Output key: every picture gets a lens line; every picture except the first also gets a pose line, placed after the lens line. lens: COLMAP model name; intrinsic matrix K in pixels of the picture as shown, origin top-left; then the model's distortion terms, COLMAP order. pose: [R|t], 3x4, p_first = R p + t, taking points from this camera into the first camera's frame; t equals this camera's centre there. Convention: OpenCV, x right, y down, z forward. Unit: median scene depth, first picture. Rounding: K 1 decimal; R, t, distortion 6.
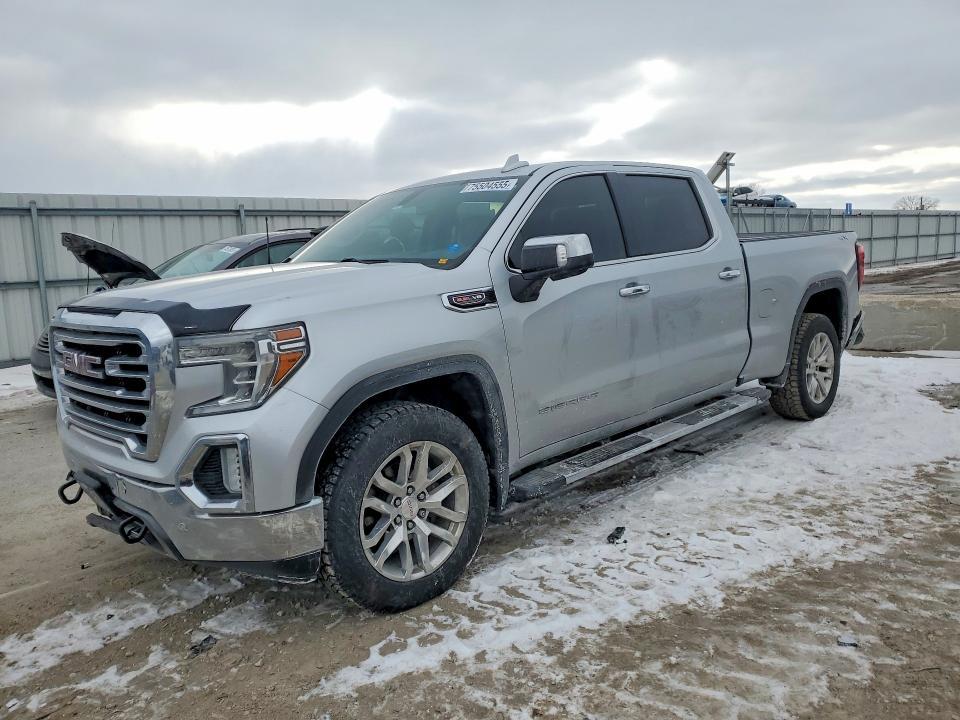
lens RADIAL K [[783.3, 0, 480.0], [0, 783.3, 360.0], [0, 0, 1]] dist [0.002707, 0.001268]
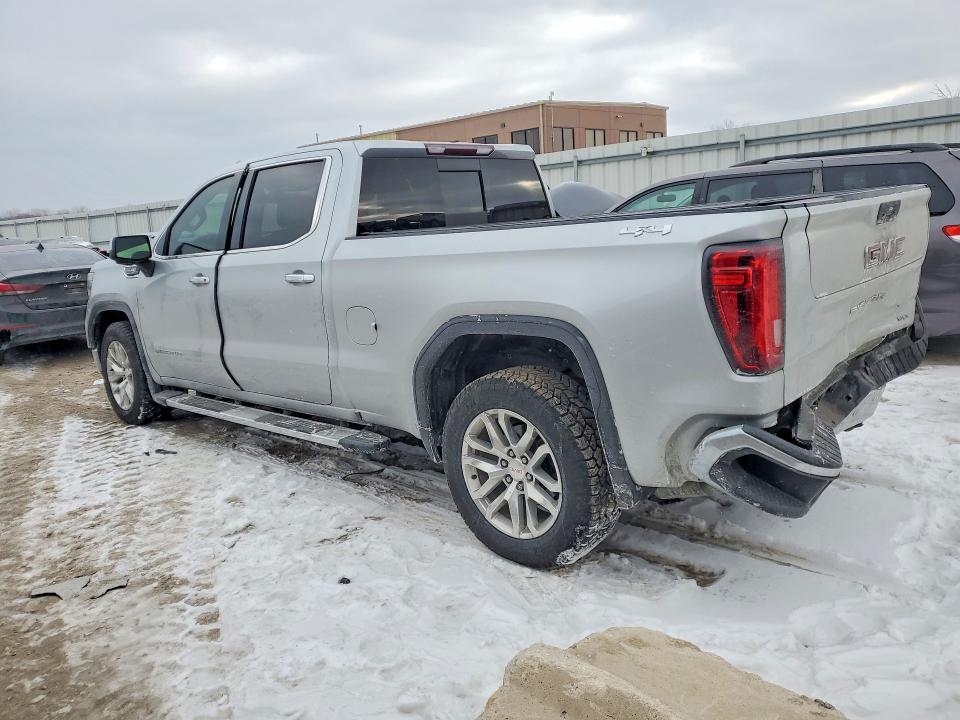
lens RADIAL K [[815.7, 0, 480.0], [0, 815.7, 360.0], [0, 0, 1]] dist [-0.000541, 0.054422]
pose [[-0.008202, 0.235875, -0.971749, 1.298112], [-0.078323, 0.968645, 0.235782, -0.268184], [0.996894, 0.078044, 0.010529, 1.300248]]
